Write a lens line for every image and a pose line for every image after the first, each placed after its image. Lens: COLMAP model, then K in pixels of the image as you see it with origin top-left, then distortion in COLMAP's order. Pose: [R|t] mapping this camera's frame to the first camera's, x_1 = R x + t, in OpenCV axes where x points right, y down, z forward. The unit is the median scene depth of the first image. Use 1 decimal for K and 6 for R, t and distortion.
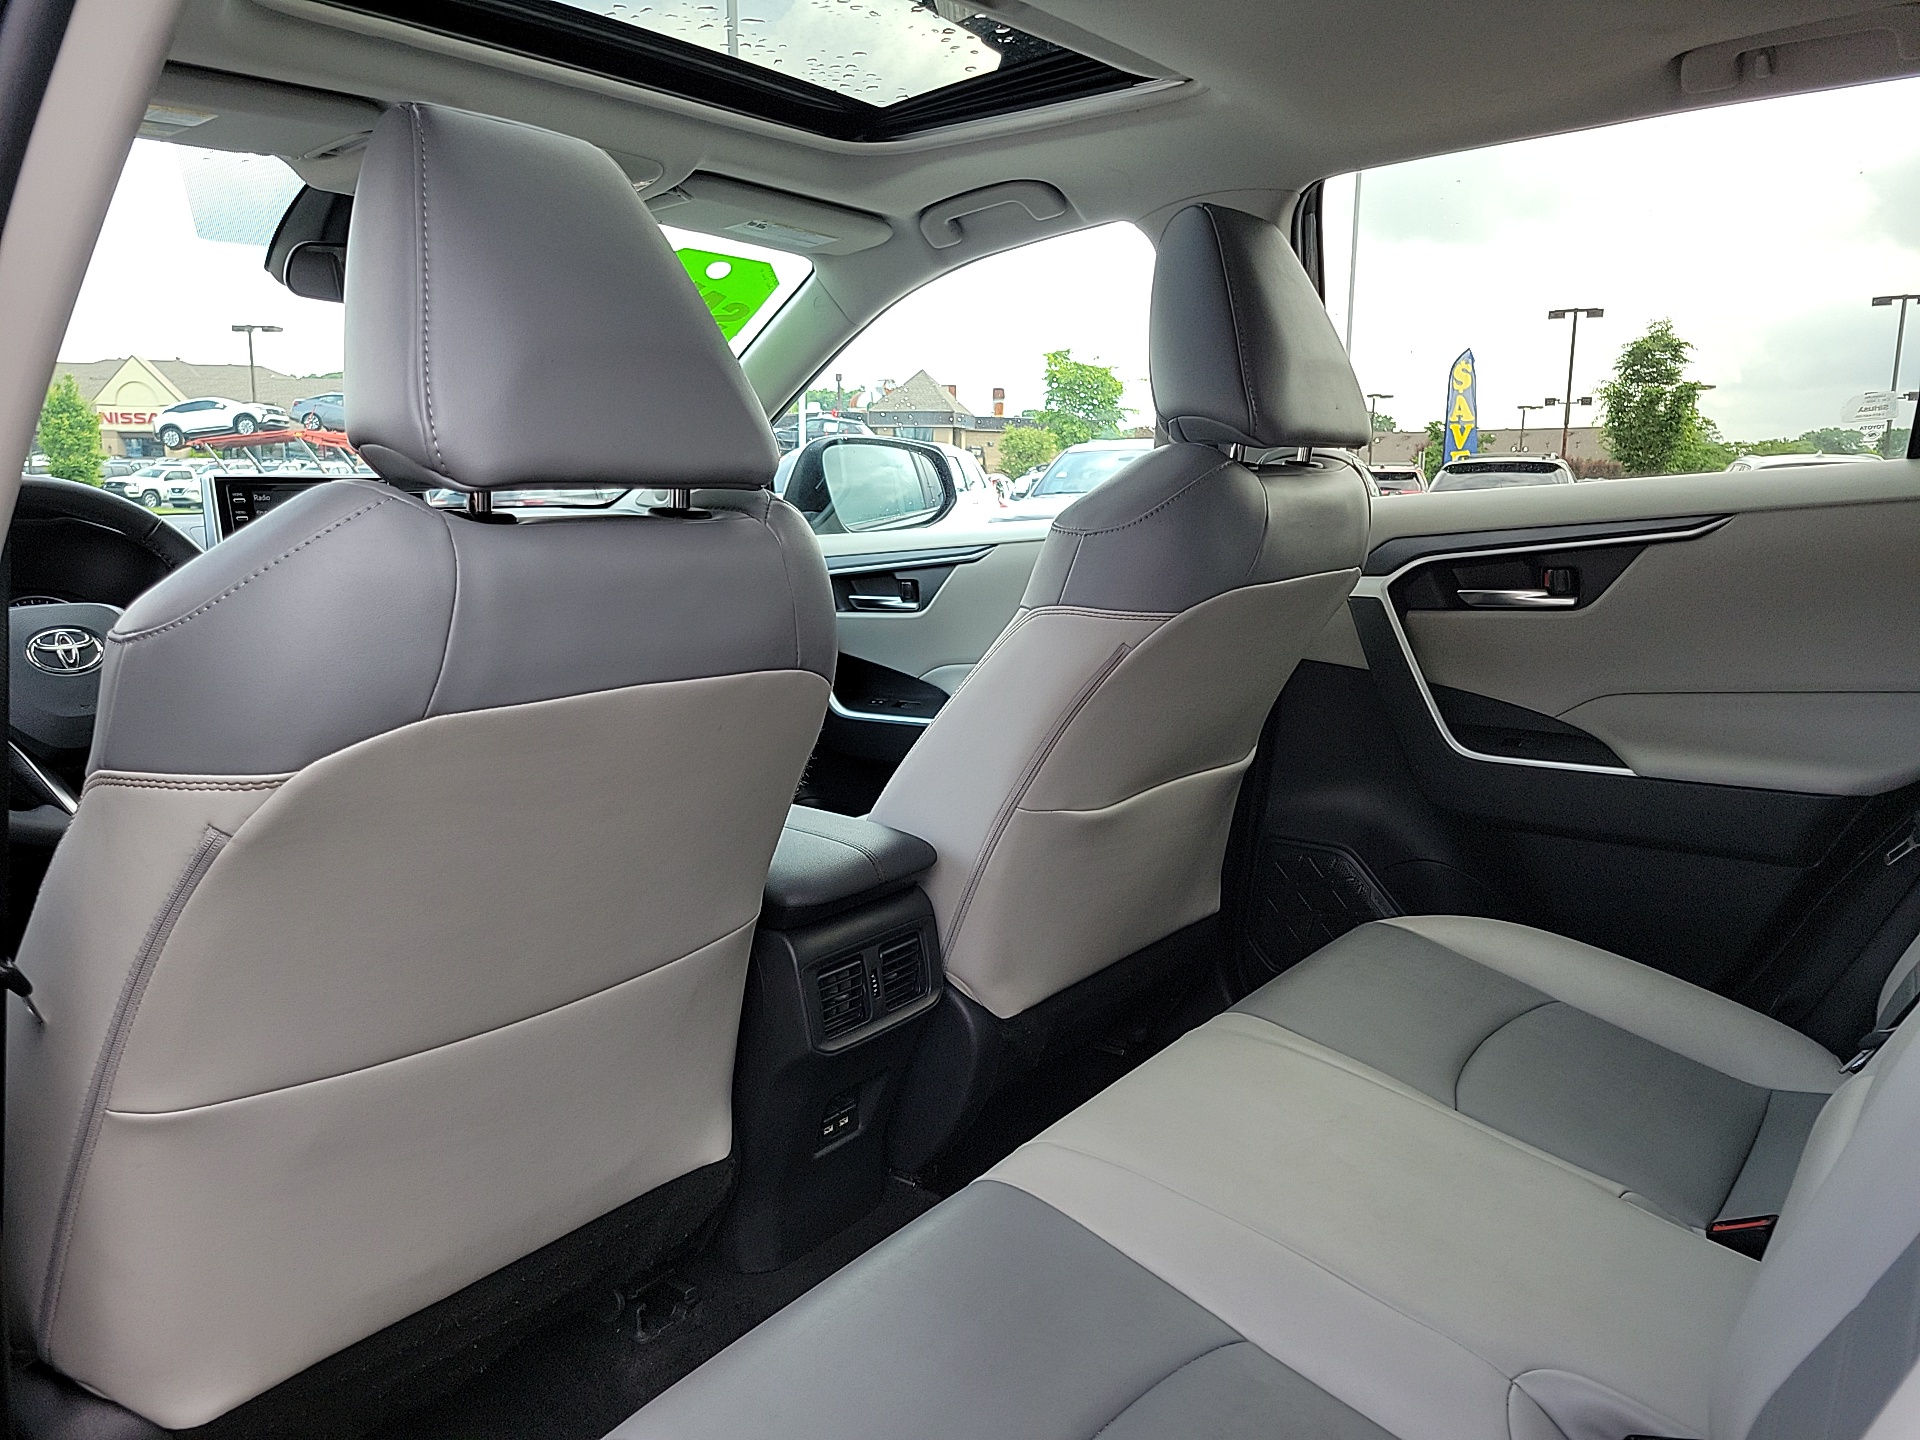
lens RADIAL K [[1456.6, 0, 960.8], [0, 1456.6, 737.9], [0, 0, 1]] dist [0.021541, -0.015317]
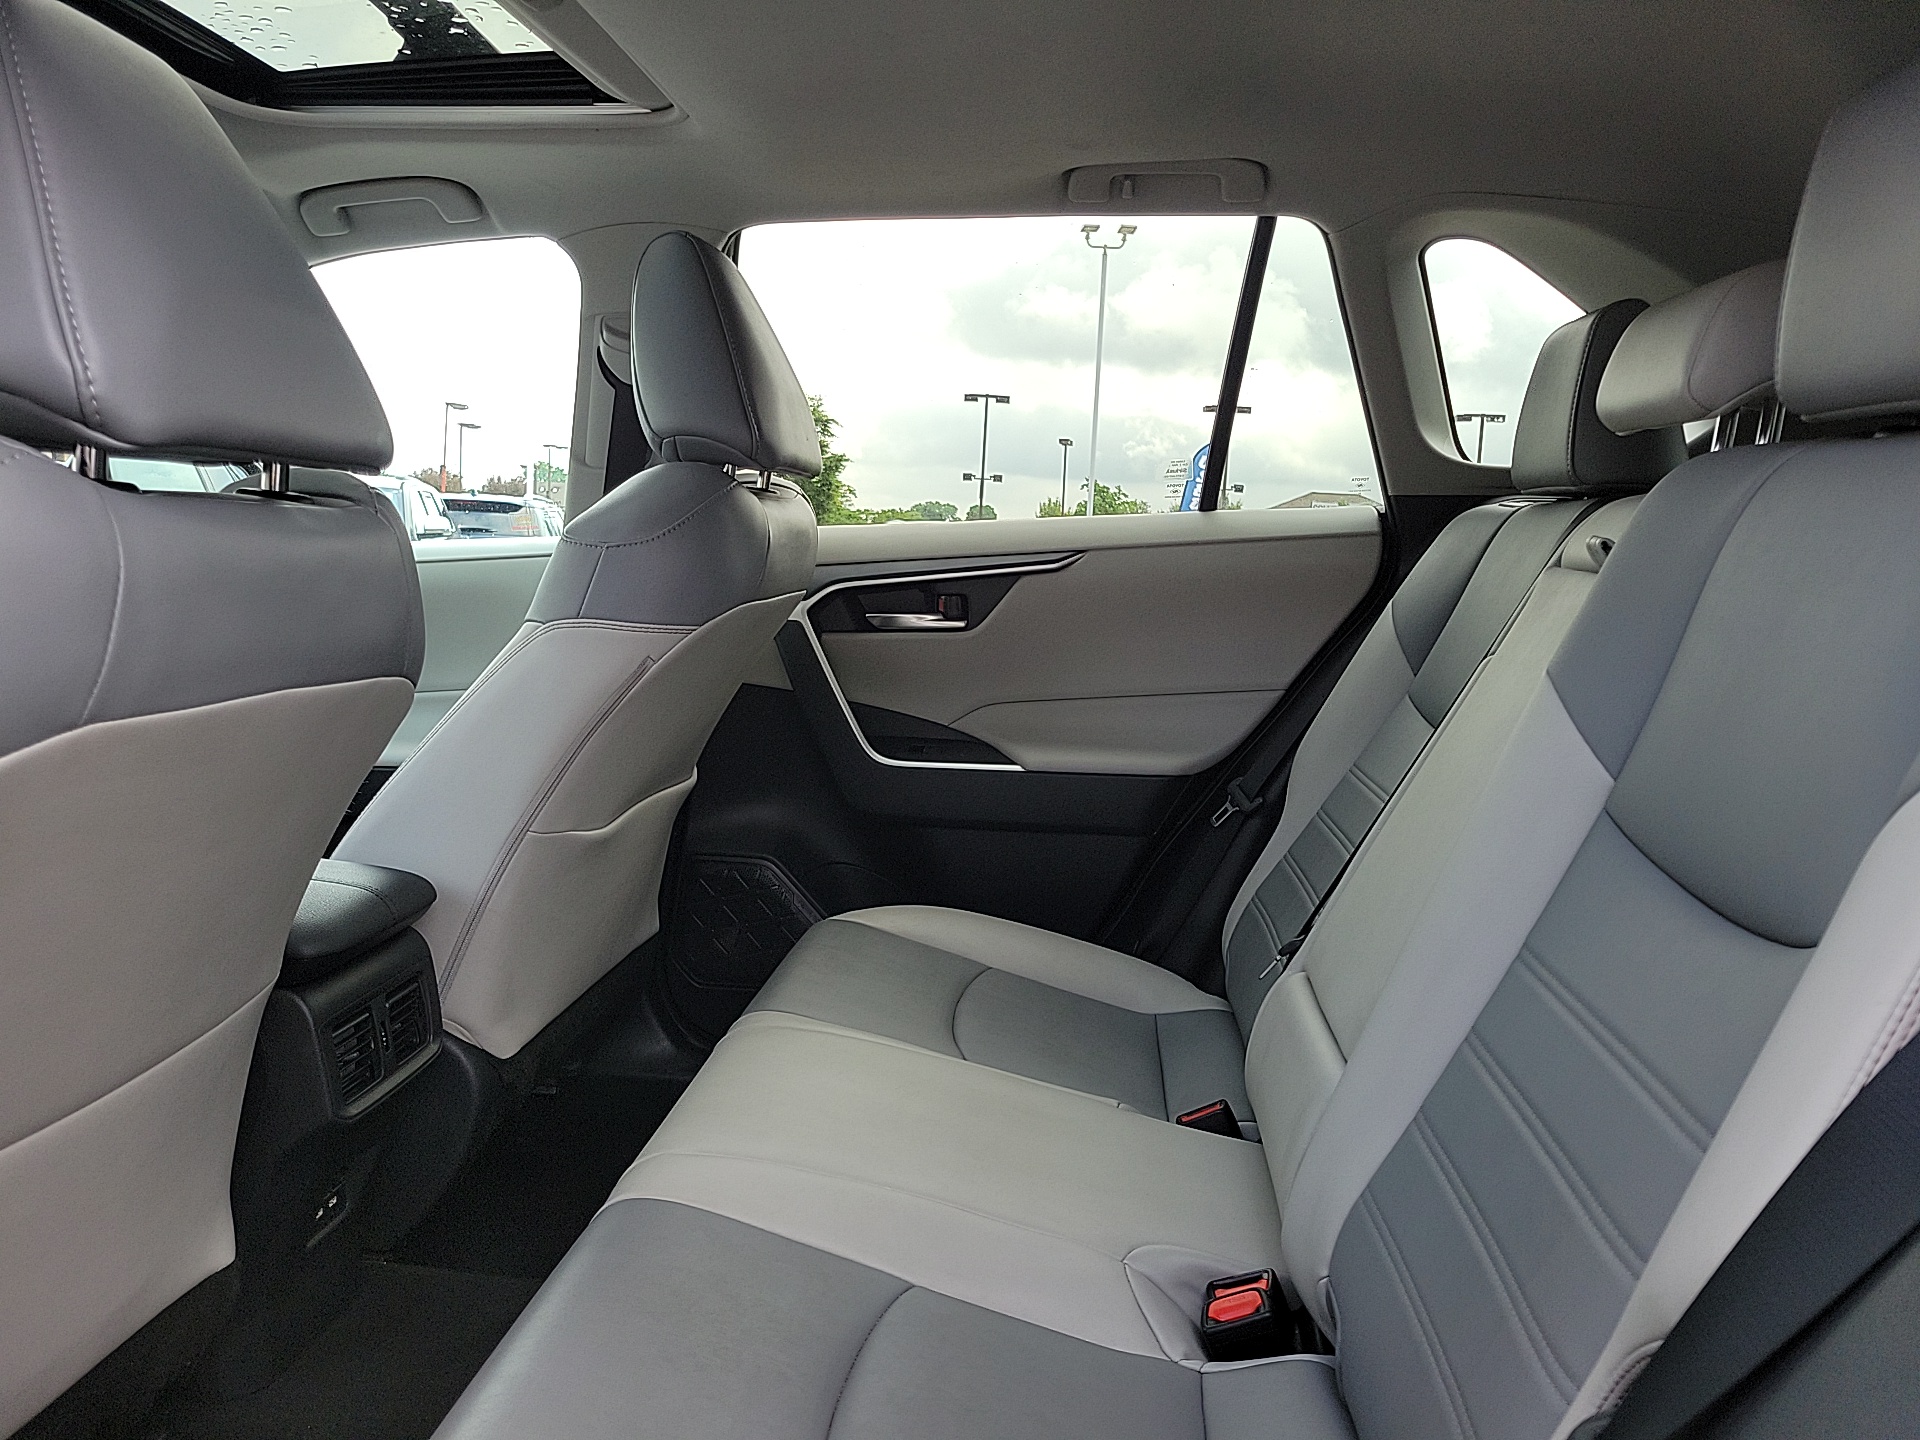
lens RADIAL K [[1453.8, 0, 958.1], [0, 1453.8, 747.7], [0, 0, 1]] dist [0.038454, -0.016183]
pose [[0.849425, -0.042115, 0.526026, -0.208067], [0.057020, 0.998299, -0.012149, 0.019475], [-0.524619, 0.040313, 0.850382, 0.031616]]
